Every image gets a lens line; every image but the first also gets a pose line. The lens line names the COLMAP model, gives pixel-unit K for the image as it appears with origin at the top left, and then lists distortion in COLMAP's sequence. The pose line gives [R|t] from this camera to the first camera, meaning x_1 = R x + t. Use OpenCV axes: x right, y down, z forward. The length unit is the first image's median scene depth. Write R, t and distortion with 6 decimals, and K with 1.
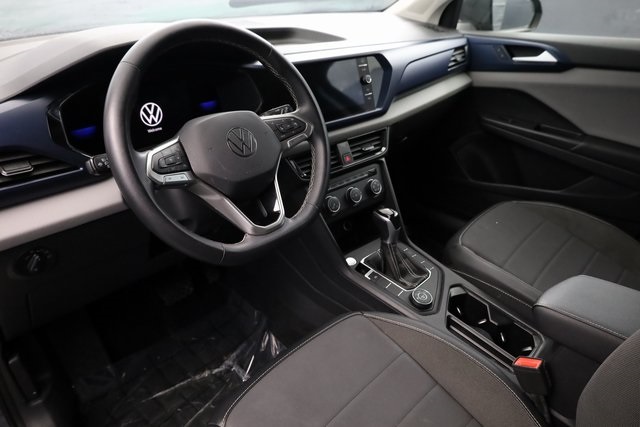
lens RADIAL K [[463.1, 0, 320.0], [0, 463.1, 213.5], [0, 0, 1]] dist [0.005547, -0.008964]
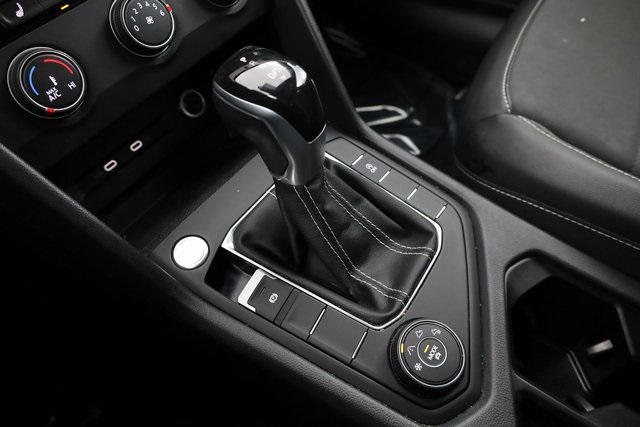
lens RADIAL K [[490.2, 0, 320.0], [0, 490.2, 213.5], [0, 0, 1]] dist [0.007346, 0.004246]
pose [[0.979509, -0.198812, 0.032199, 0.147991], [0.170029, 0.901980, 0.396890, -0.036734], [-0.107949, -0.383283, 0.917301, 0.703141]]
